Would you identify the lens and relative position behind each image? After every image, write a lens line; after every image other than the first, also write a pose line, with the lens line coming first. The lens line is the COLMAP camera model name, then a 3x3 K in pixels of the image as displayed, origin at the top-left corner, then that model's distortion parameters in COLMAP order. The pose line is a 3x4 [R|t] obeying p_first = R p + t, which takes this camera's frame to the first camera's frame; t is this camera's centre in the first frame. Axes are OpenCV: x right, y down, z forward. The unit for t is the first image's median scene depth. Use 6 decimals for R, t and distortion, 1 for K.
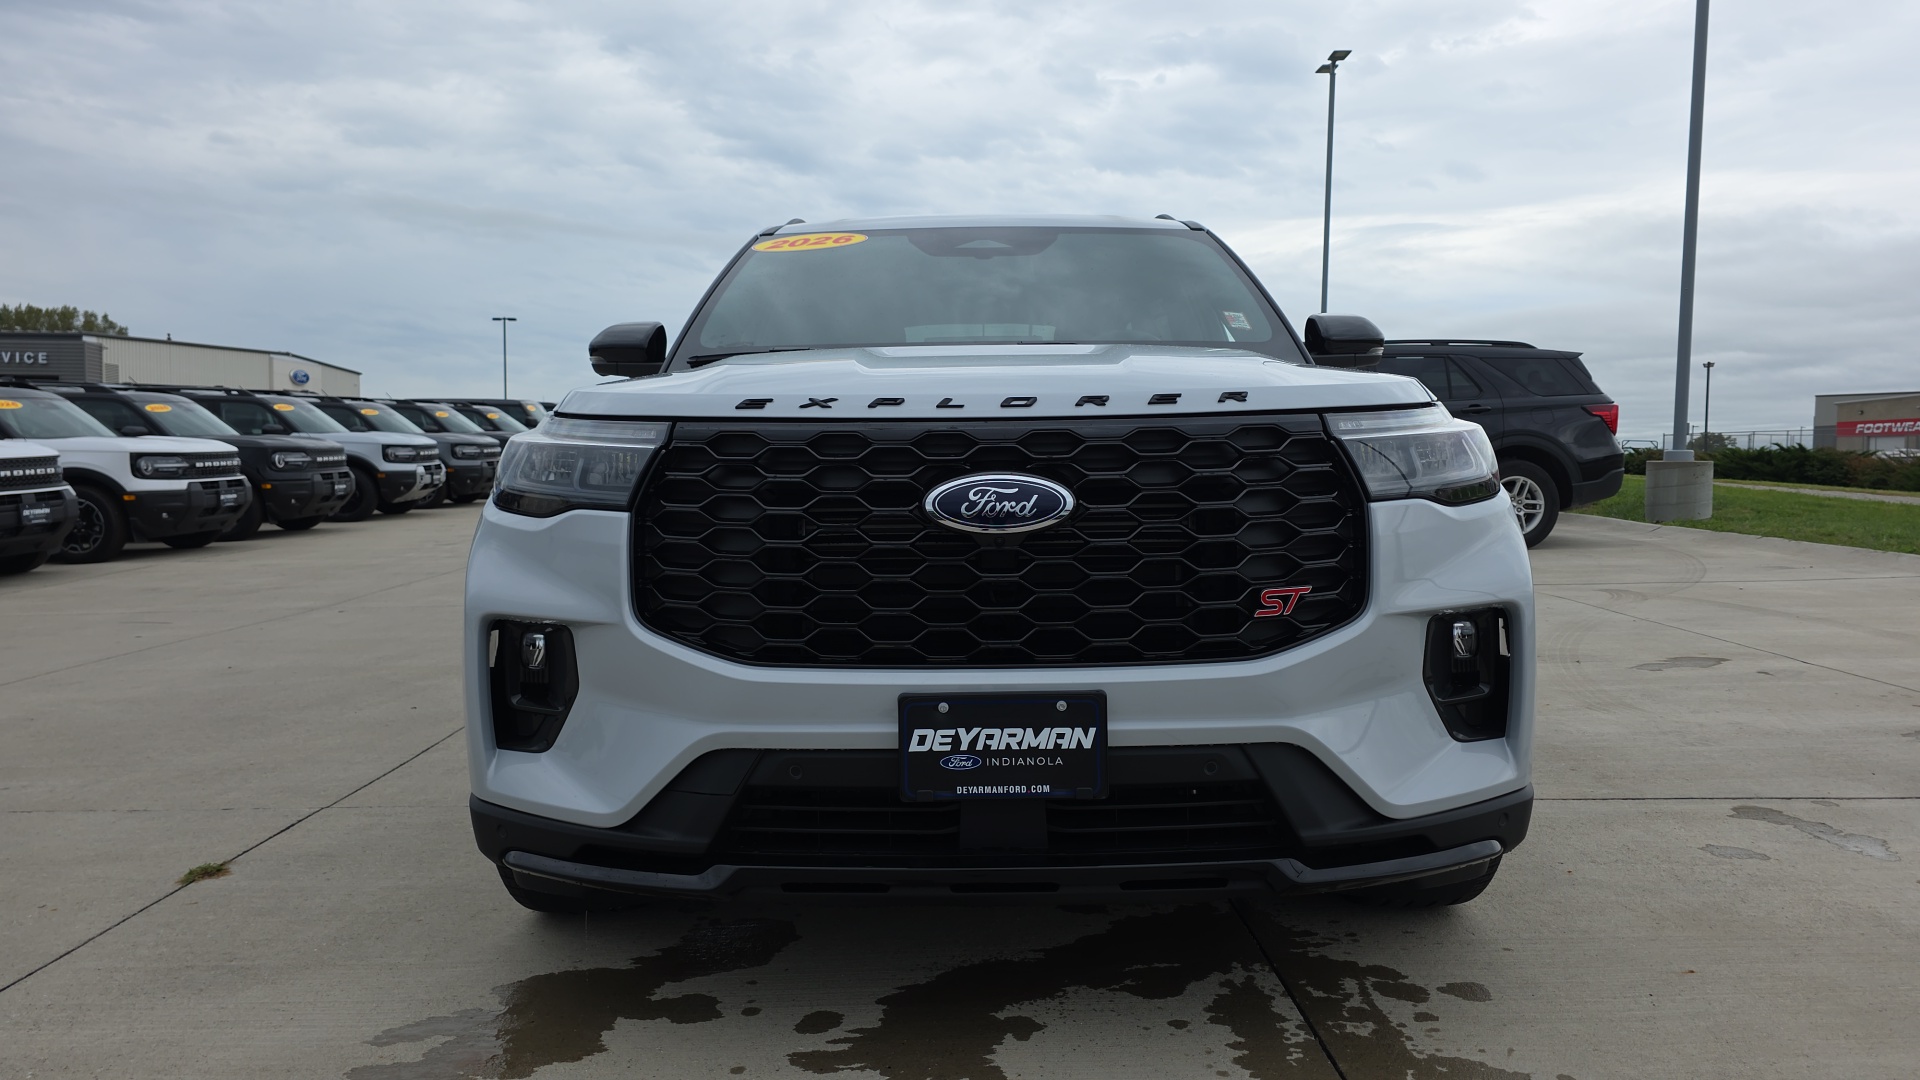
lens RADIAL K [[1282.2, 0, 960.0], [0, 1282.2, 540.0], [0, 0, 1]] dist [0.115837, -0.179642]
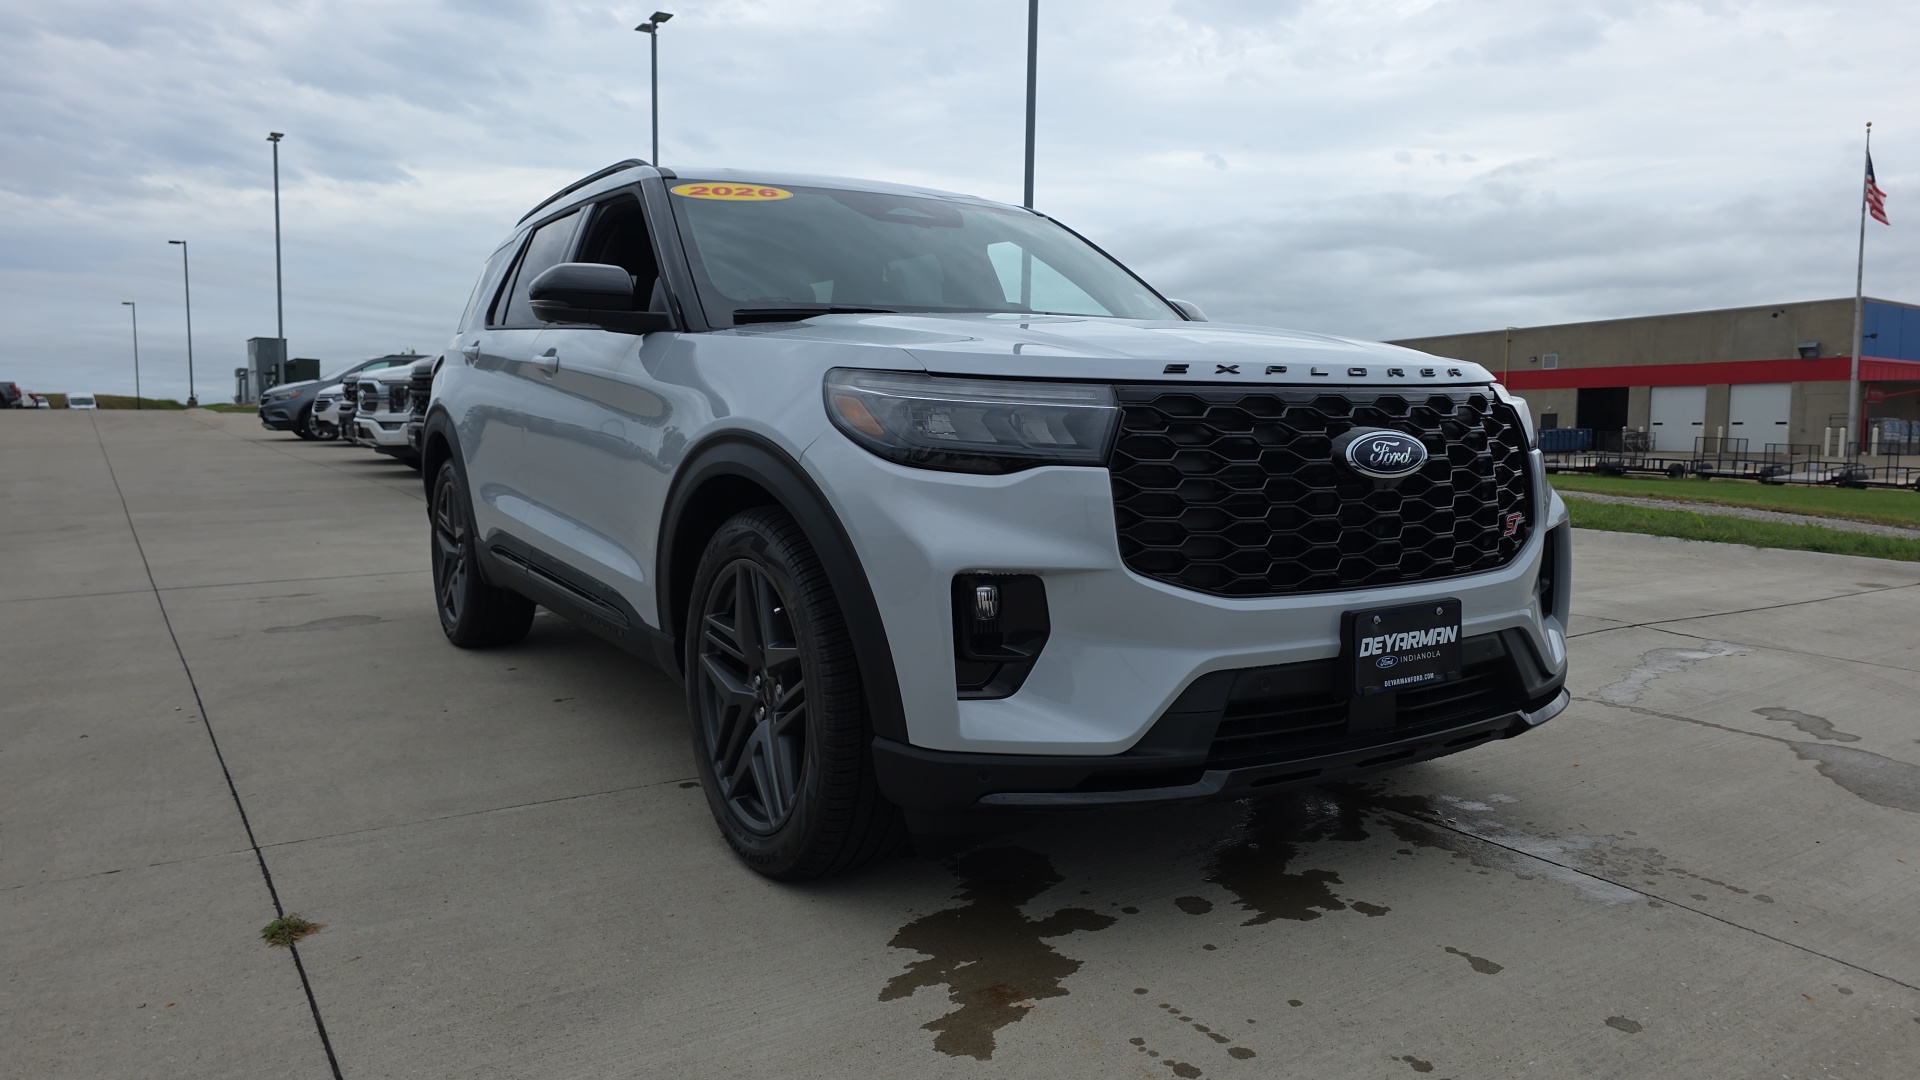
lens RADIAL K [[1293.1, 0, 963.6], [0, 1293.1, 541.3], [0, 0, 1]] dist [0.063975, -0.058782]
pose [[0.840413, -0.046638, 0.539936, -0.982508], [0.028717, 0.998723, 0.041567, -0.008406], [-0.541185, -0.019428, 0.840679, 0.154564]]
